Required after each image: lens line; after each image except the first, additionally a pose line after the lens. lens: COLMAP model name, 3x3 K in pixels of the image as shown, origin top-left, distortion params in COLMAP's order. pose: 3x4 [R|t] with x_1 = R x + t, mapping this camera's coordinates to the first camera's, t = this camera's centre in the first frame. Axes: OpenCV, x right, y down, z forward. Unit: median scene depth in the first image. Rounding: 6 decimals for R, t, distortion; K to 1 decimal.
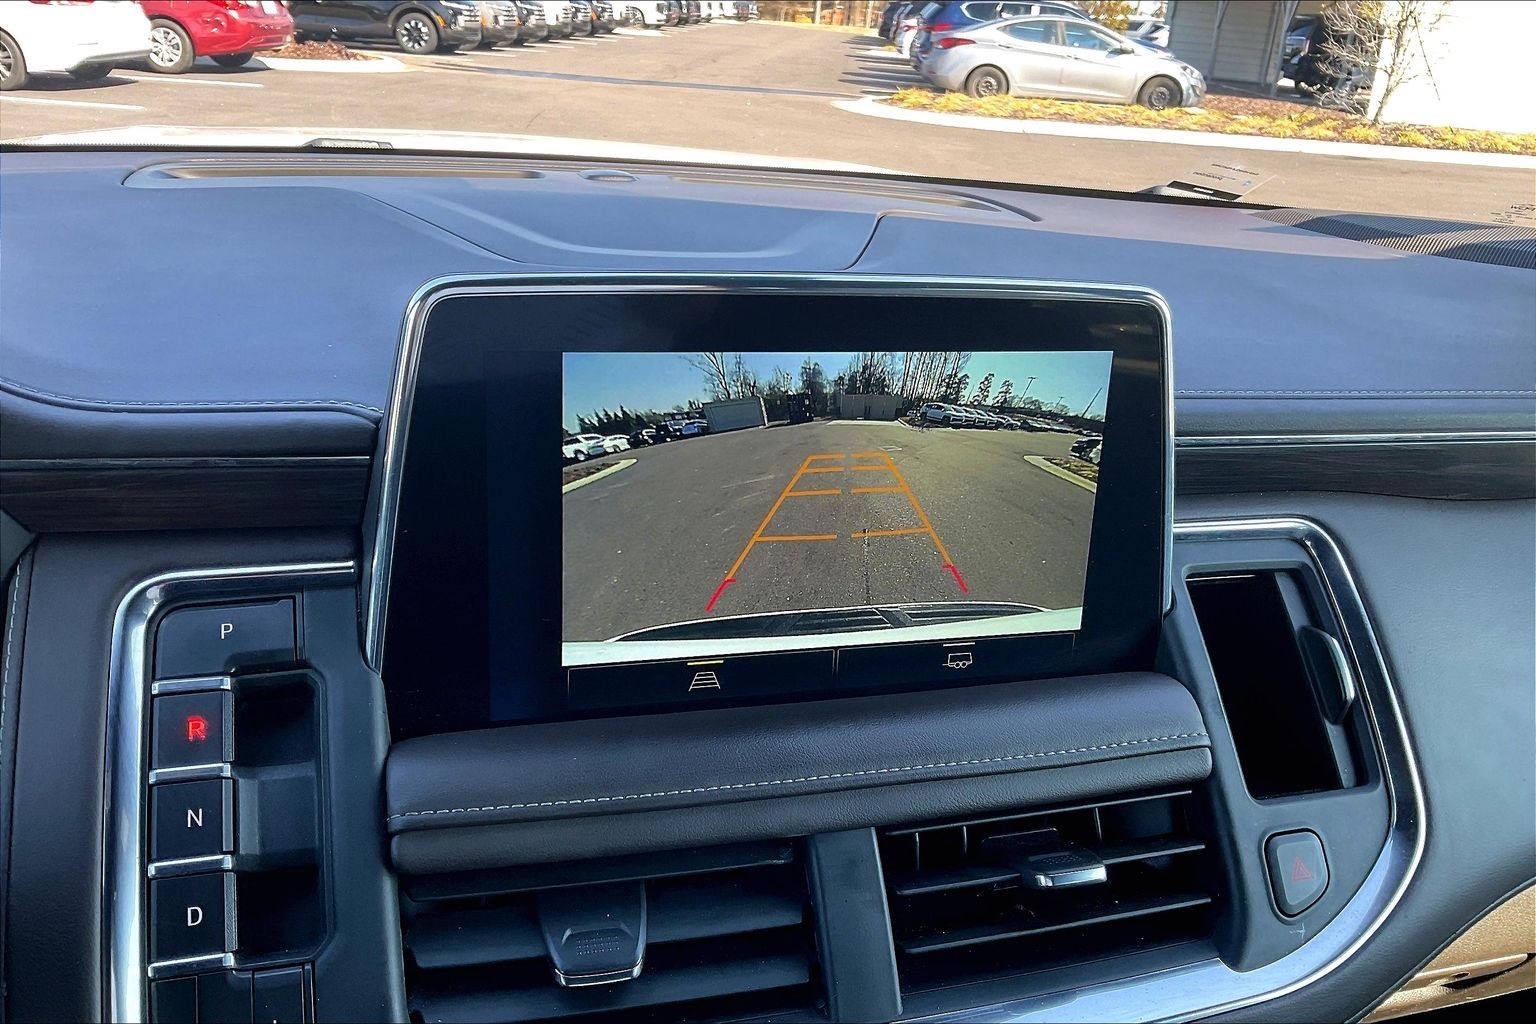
lens RADIAL K [[1275.2, 0, 768.0], [0, 1275.2, 512.0], [0, 0, 1]] dist [0.110027, -0.249584]
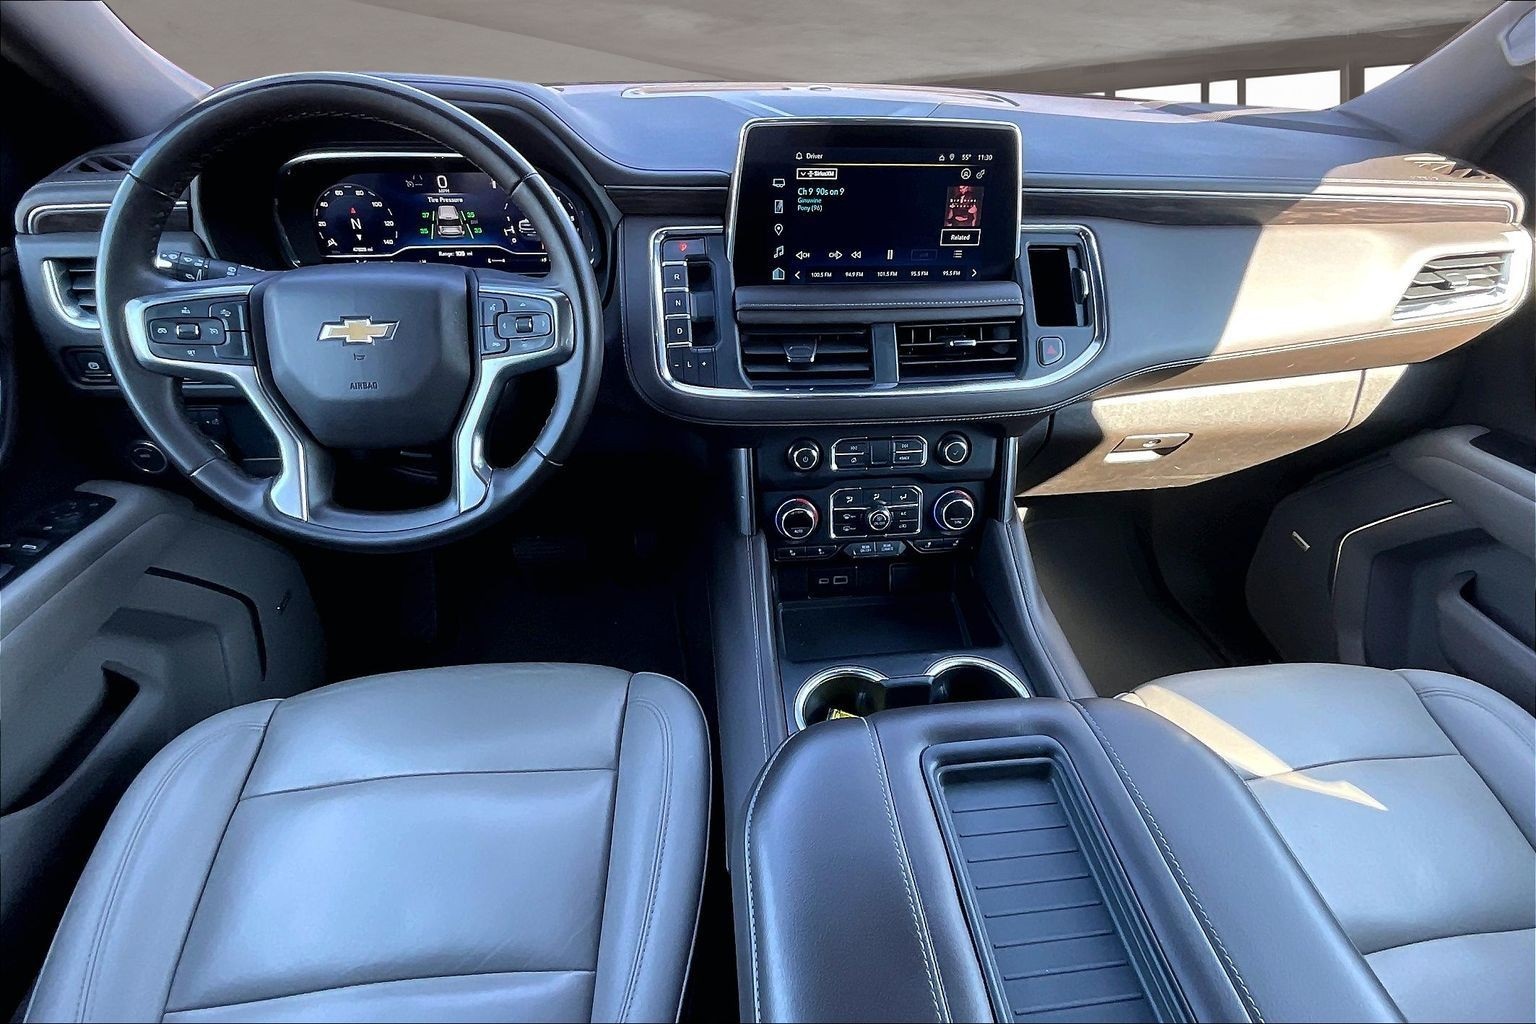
lens RADIAL K [[745.0, 0, 802.4], [0, 745.0, 511.3], [0, 0, 1]] dist [-0.013590, 0.008760]
pose [[0.986522, 0.056576, -0.153537, 0.166188], [-0.017344, 0.969193, 0.245692, 0.256354], [0.162707, -0.239718, 0.957111, -0.794025]]
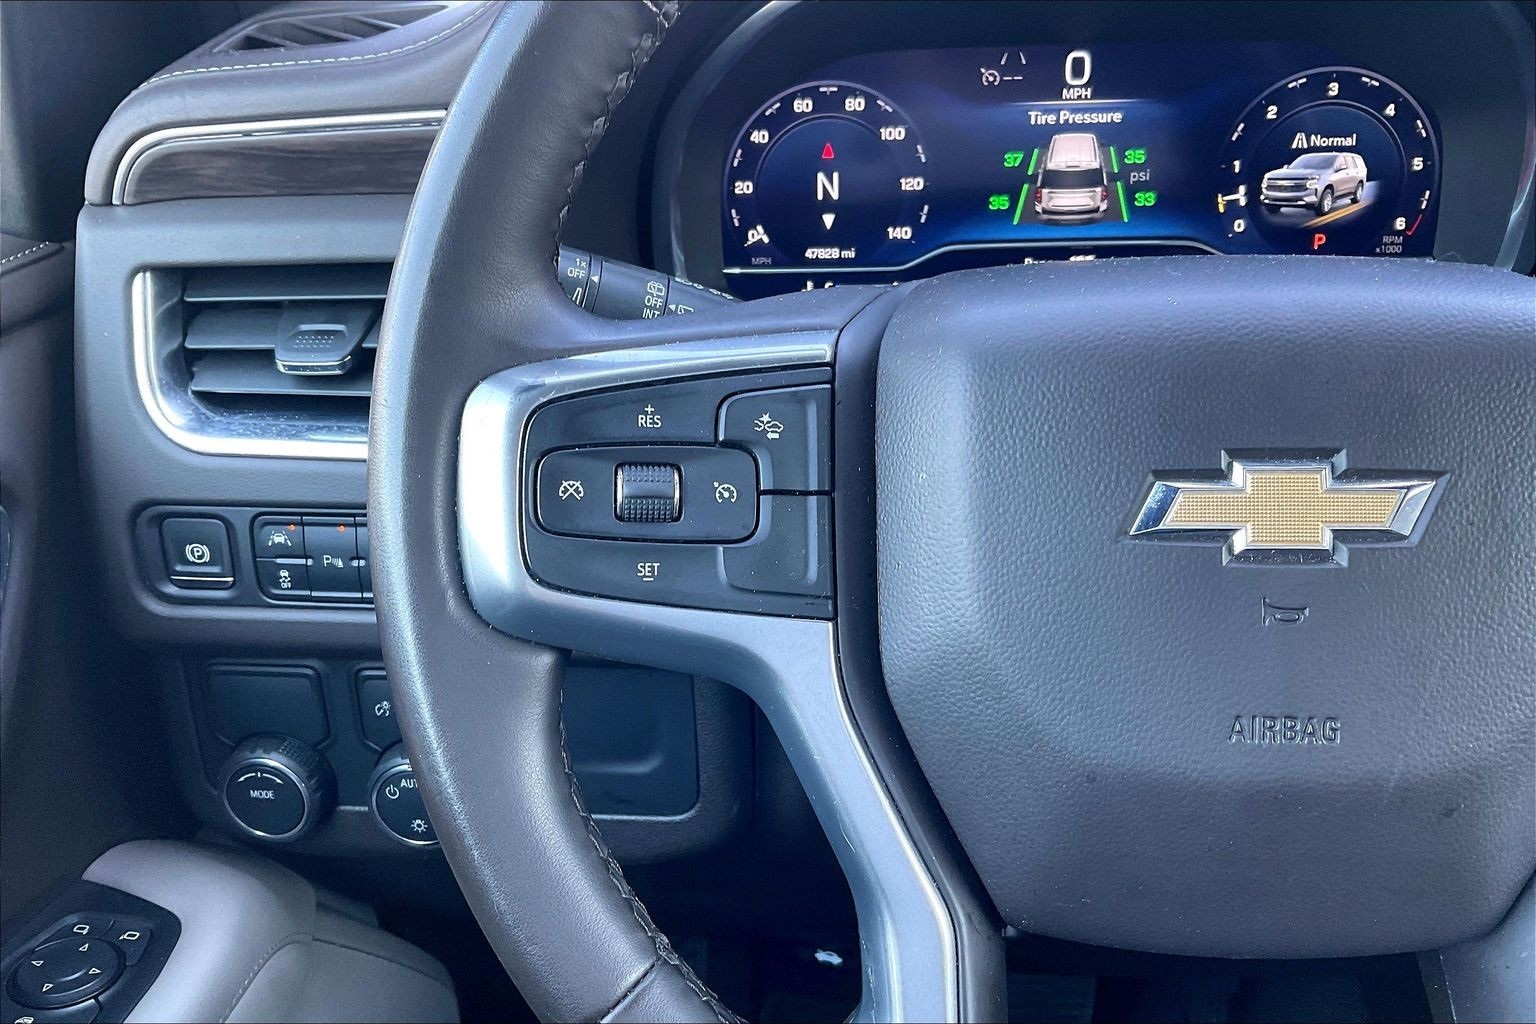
lens RADIAL K [[1275.2, 0, 768.0], [0, 1275.2, 512.0], [0, 0, 1]] dist [0.110027, -0.249584]
pose [[0.927153, 0.058074, -0.370156, -0.893483], [-0.032813, 0.996704, 0.074186, 0.250718], [0.373245, -0.056636, 0.926003, -0.152137]]
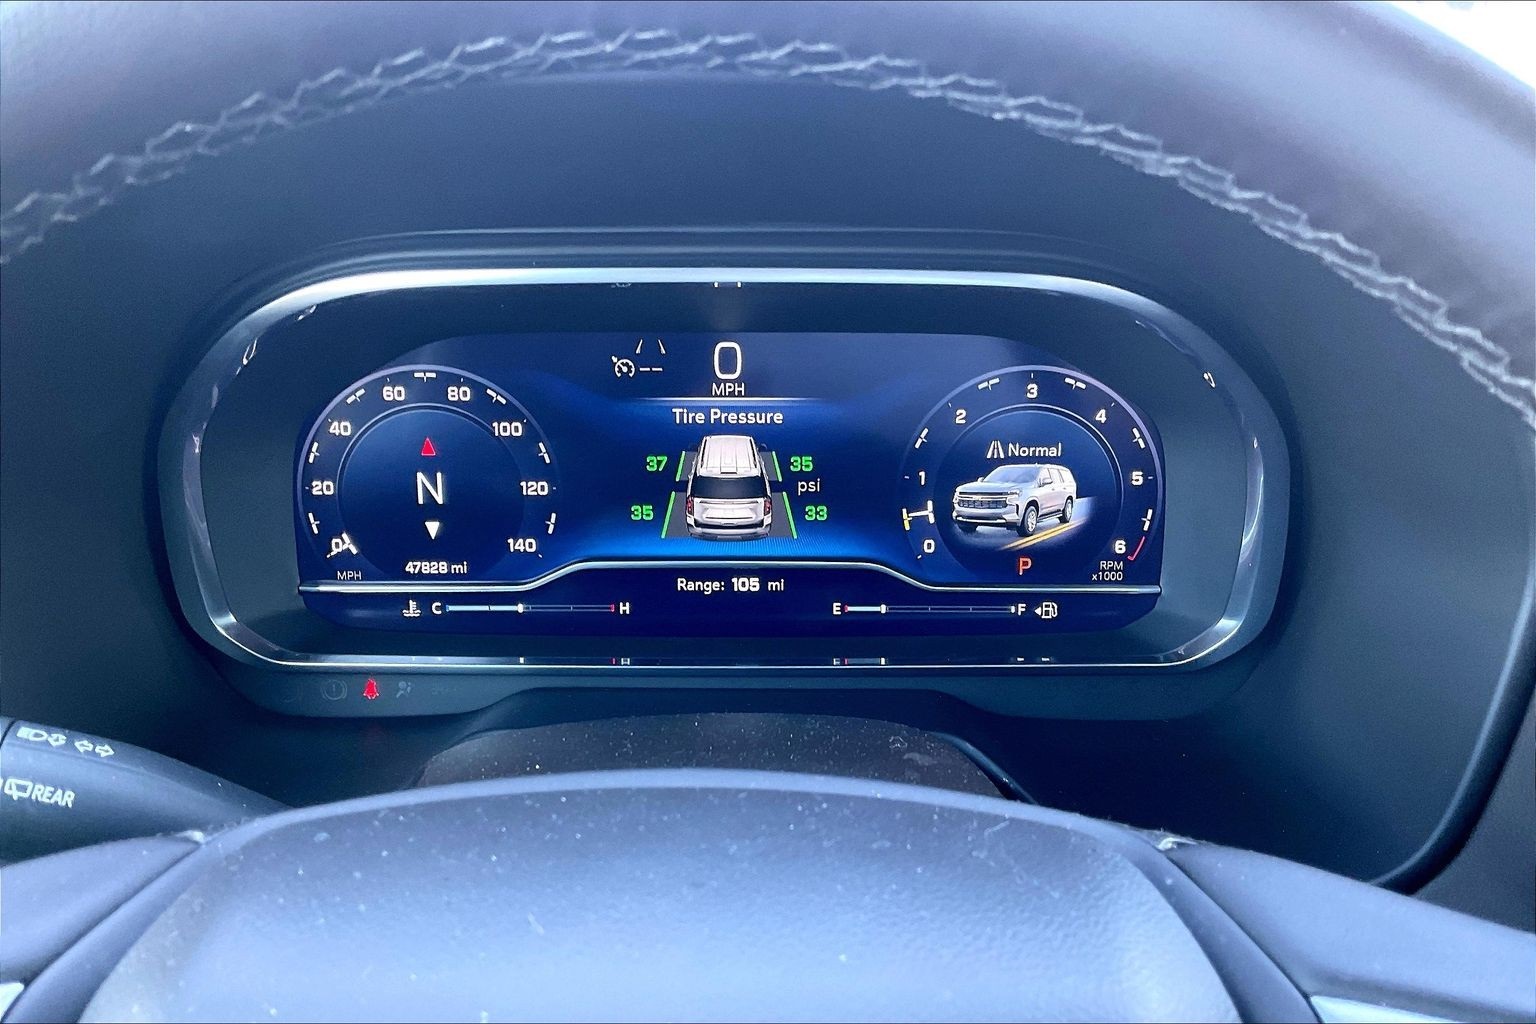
lens RADIAL K [[1275.2, 0, 768.0], [0, 1275.2, 512.0], [0, 0, 1]] dist [0.110027, -0.249584]
pose [[0.952457, 0.033437, -0.302833, -0.764742], [-0.038709, 0.999185, -0.011422, 0.044633], [0.302204, 0.022601, 0.952975, 0.170142]]
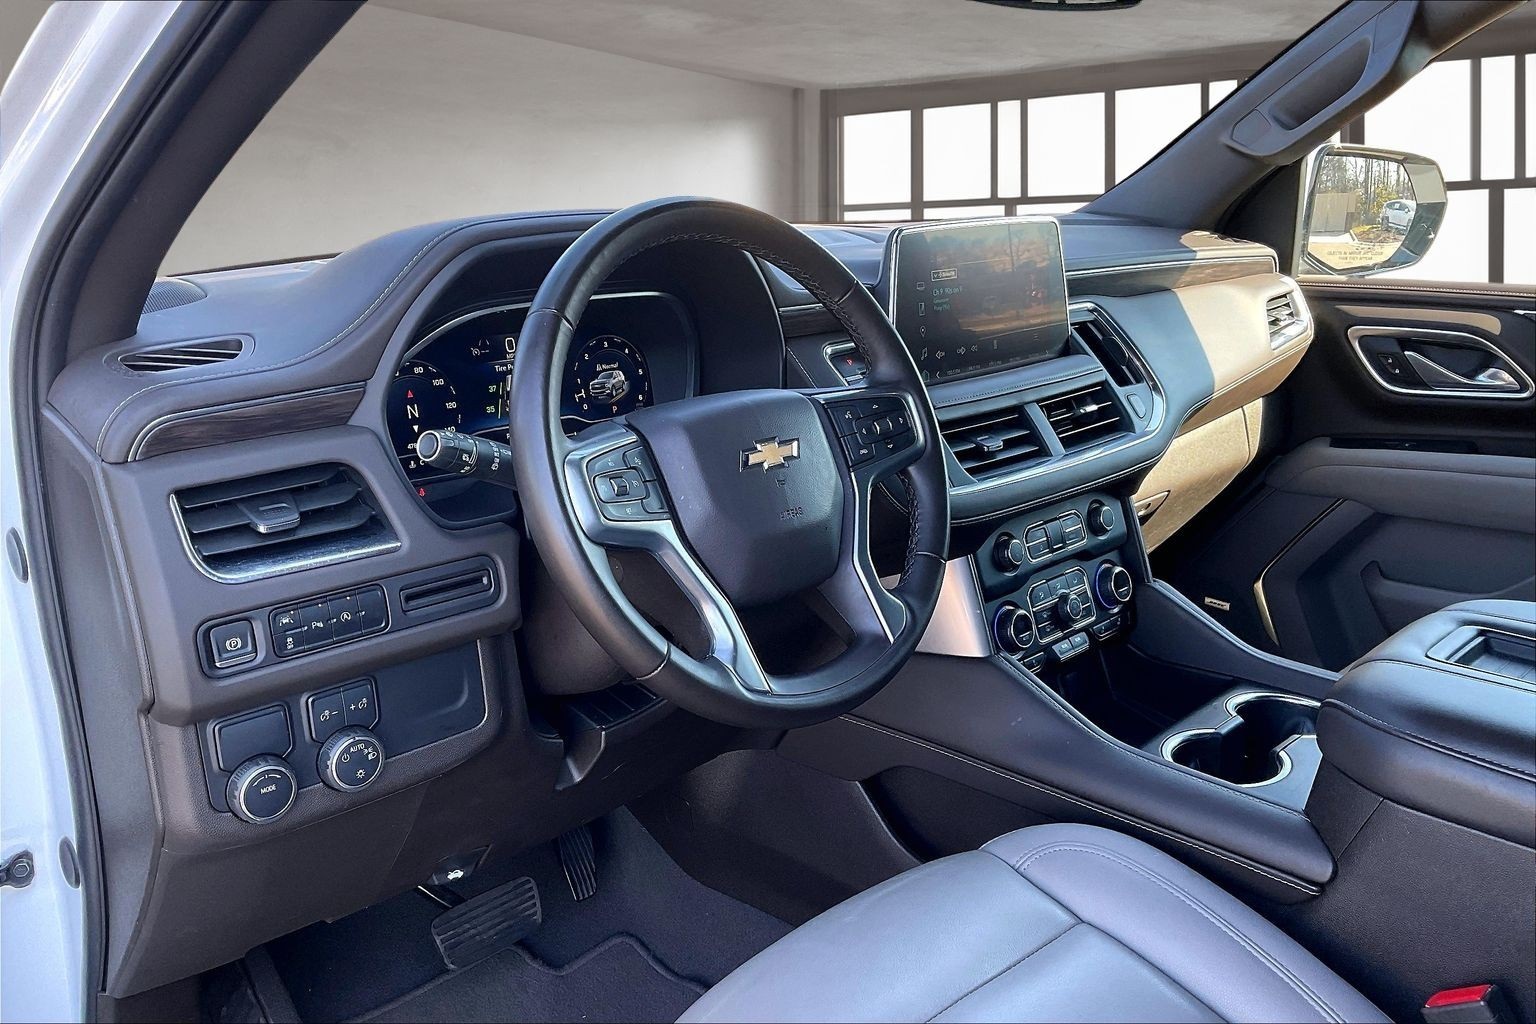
lens RADIAL K [[1255.7, 0, 768.0], [0, 1255.7, 512.0], [0, 0, 1]] dist [0.104794, -0.211237]
pose [[0.876436, -0.206536, 0.434974, -1.807712], [0.240043, 0.970493, -0.022855, 0.421813], [-0.417419, 0.124444, 0.900153, -1.341551]]
